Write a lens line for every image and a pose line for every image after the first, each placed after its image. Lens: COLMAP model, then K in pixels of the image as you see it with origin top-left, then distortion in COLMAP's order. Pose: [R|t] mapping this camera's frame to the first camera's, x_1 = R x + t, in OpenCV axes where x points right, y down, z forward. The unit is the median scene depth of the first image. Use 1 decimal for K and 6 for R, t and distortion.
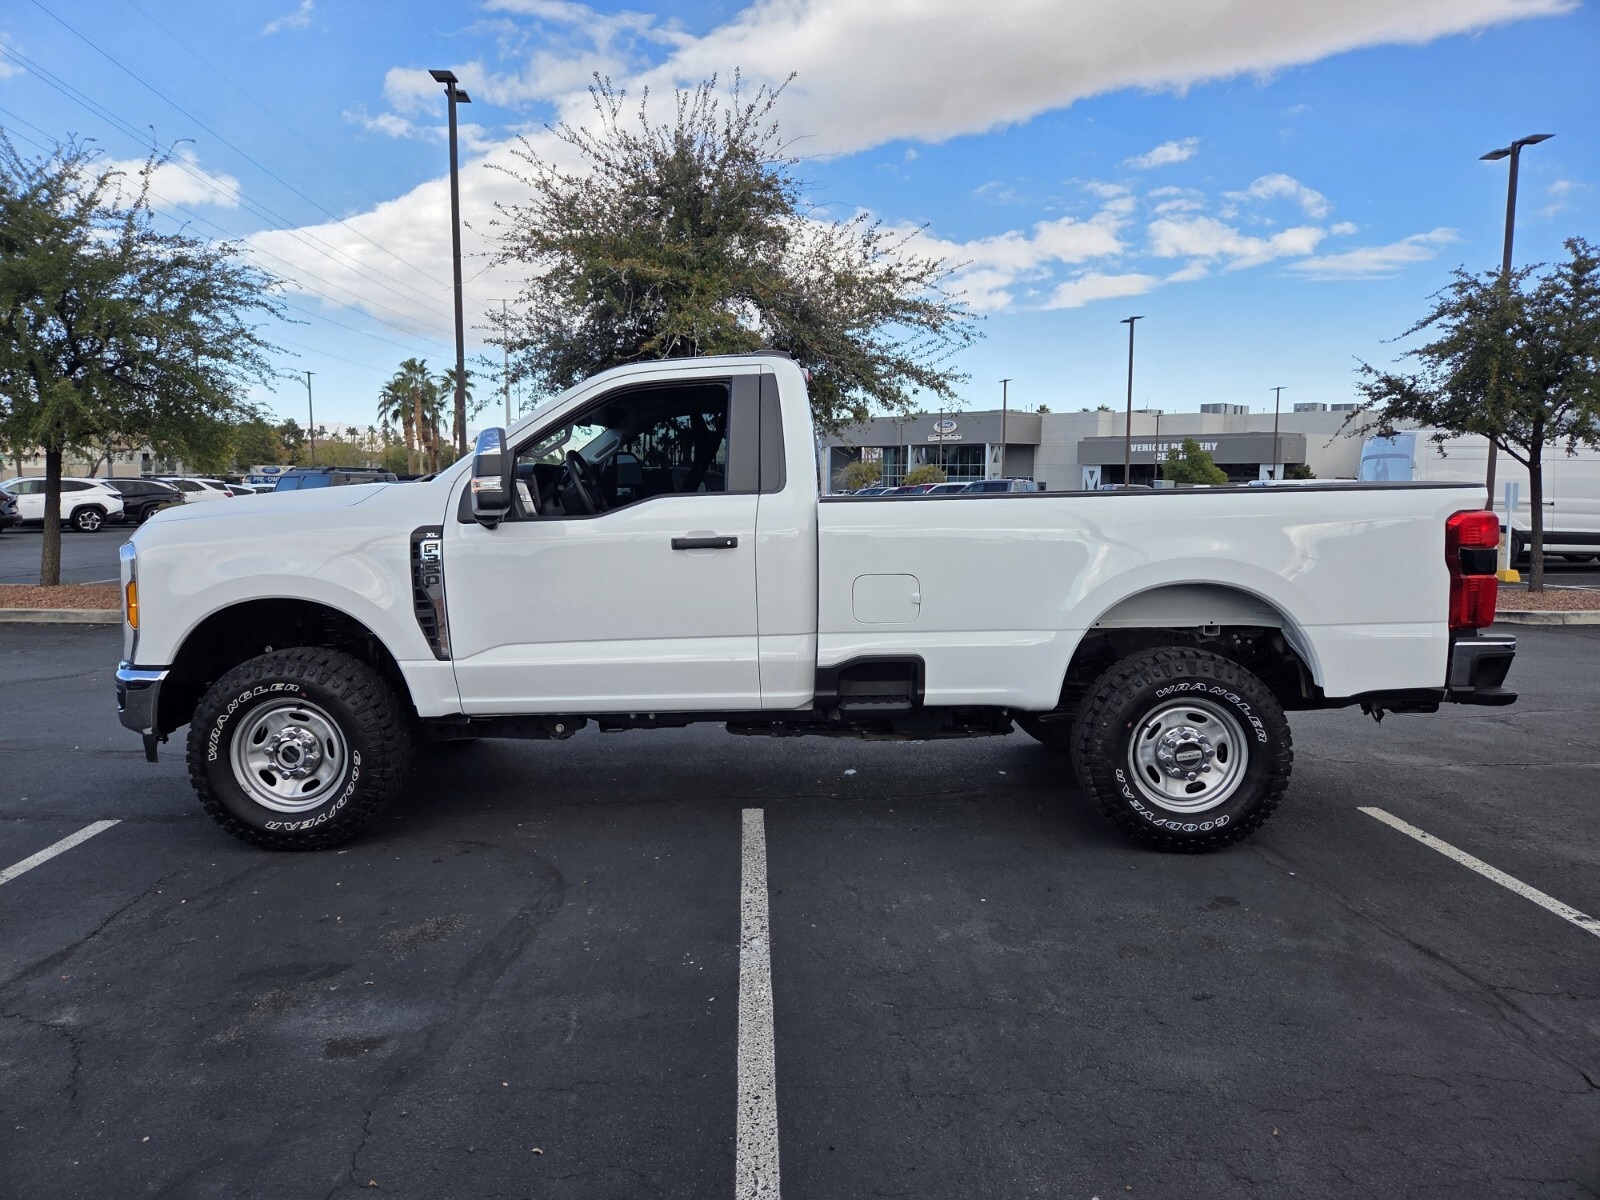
lens RADIAL K [[1068.9, 0, 793.6], [0, 1068.9, 589.5], [0, 0, 1]] dist [0.066680, -0.059022]
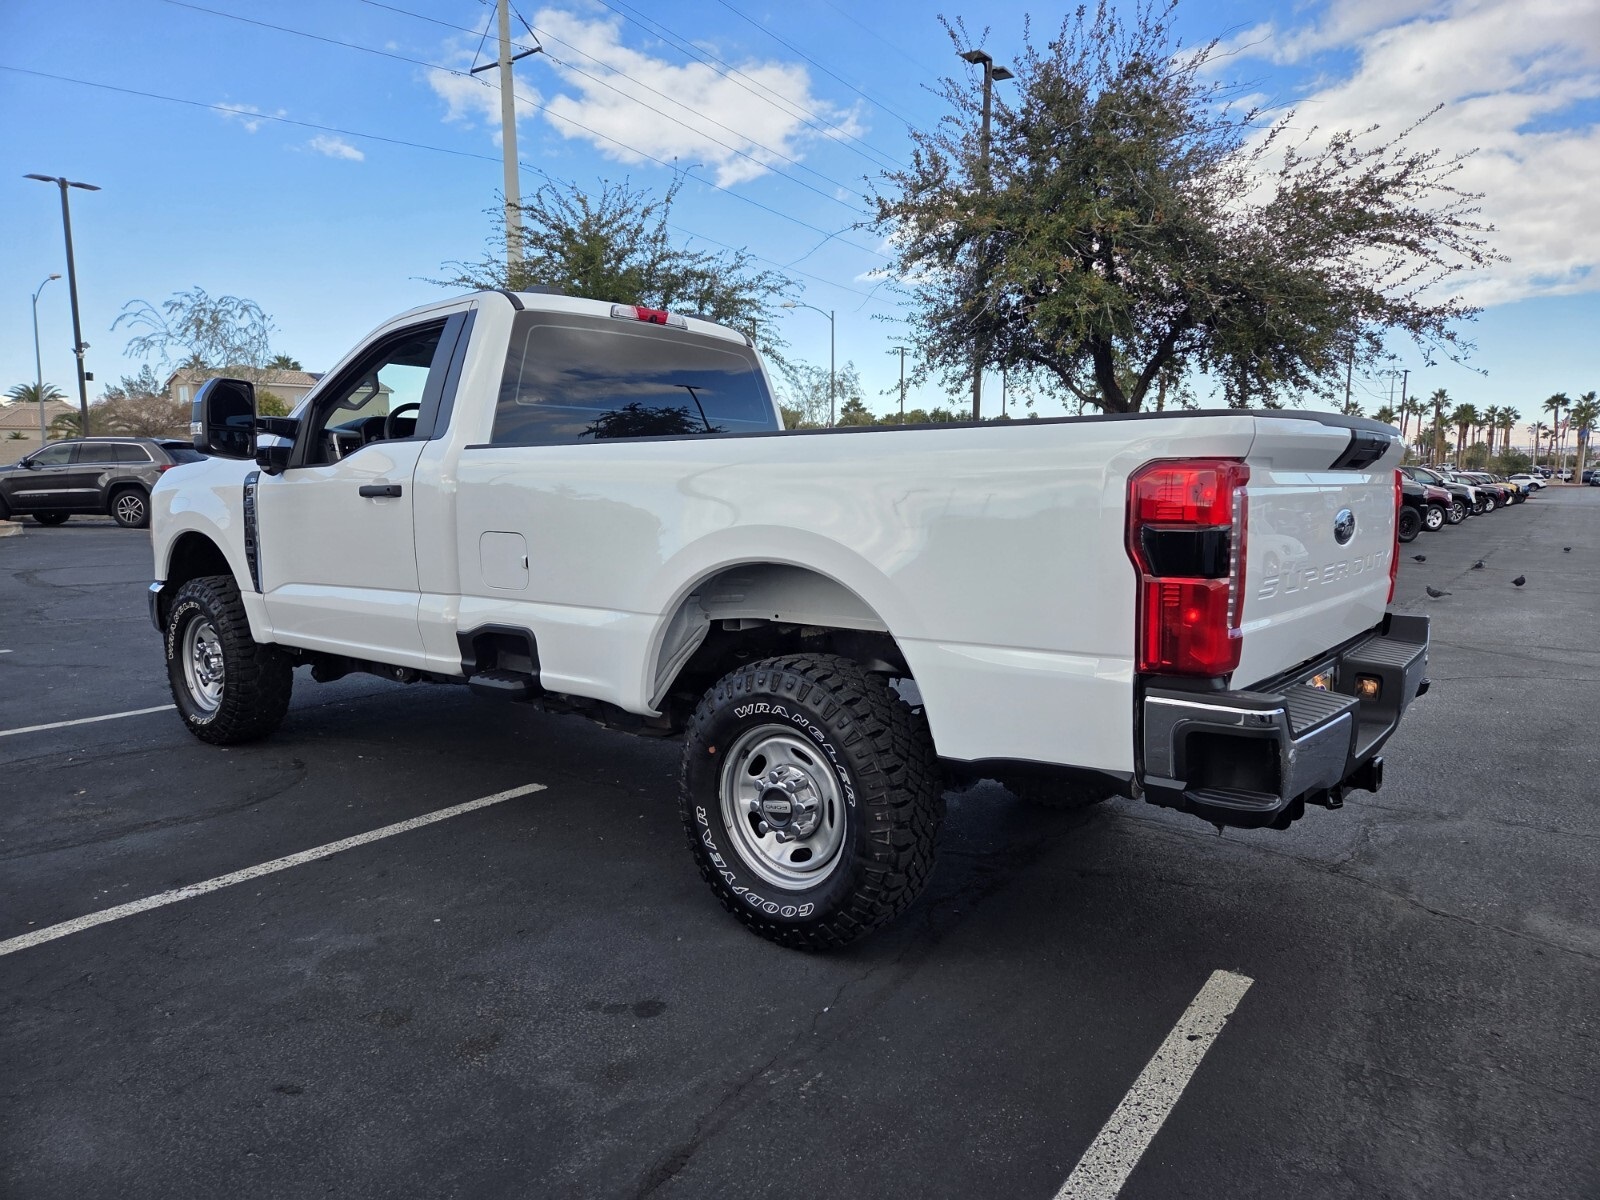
lens RADIAL K [[1068.9, 0, 793.6], [0, 1068.9, 589.5], [0, 0, 1]] dist [0.066680, -0.059022]
pose [[0.791195, 0.073535, -0.607126, 0.791776], [-0.067506, 0.997179, 0.032806, -0.011728], [0.607826, 0.015029, 0.793928, 0.446682]]
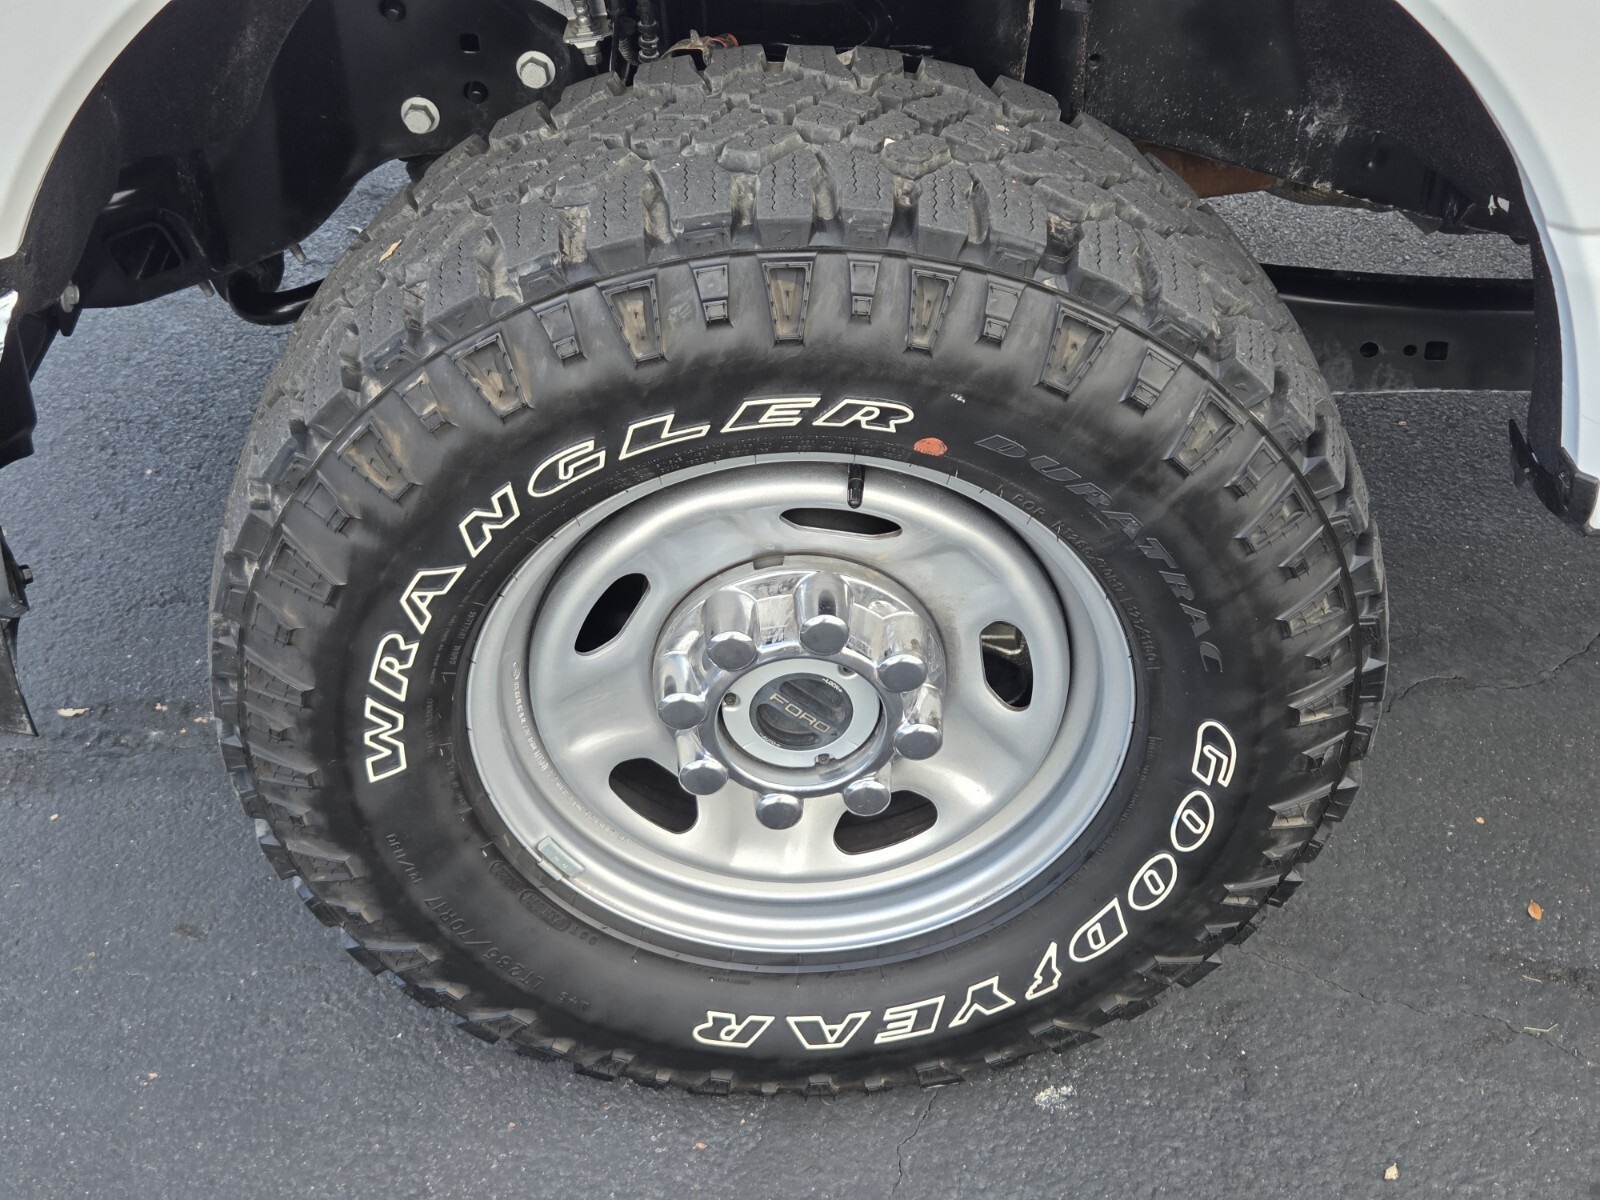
lens RADIAL K [[2113.7, 0, 831.5], [0, 2113.7, 529.6], [0, 0, 1]] dist [0.013005, 0.093216]
pose [[0.998984, -0.020097, 0.040337, -0.480223], [-0.003822, 0.854060, 0.520161, -0.051006], [-0.044904, -0.519786, 0.853115, 0.734985]]
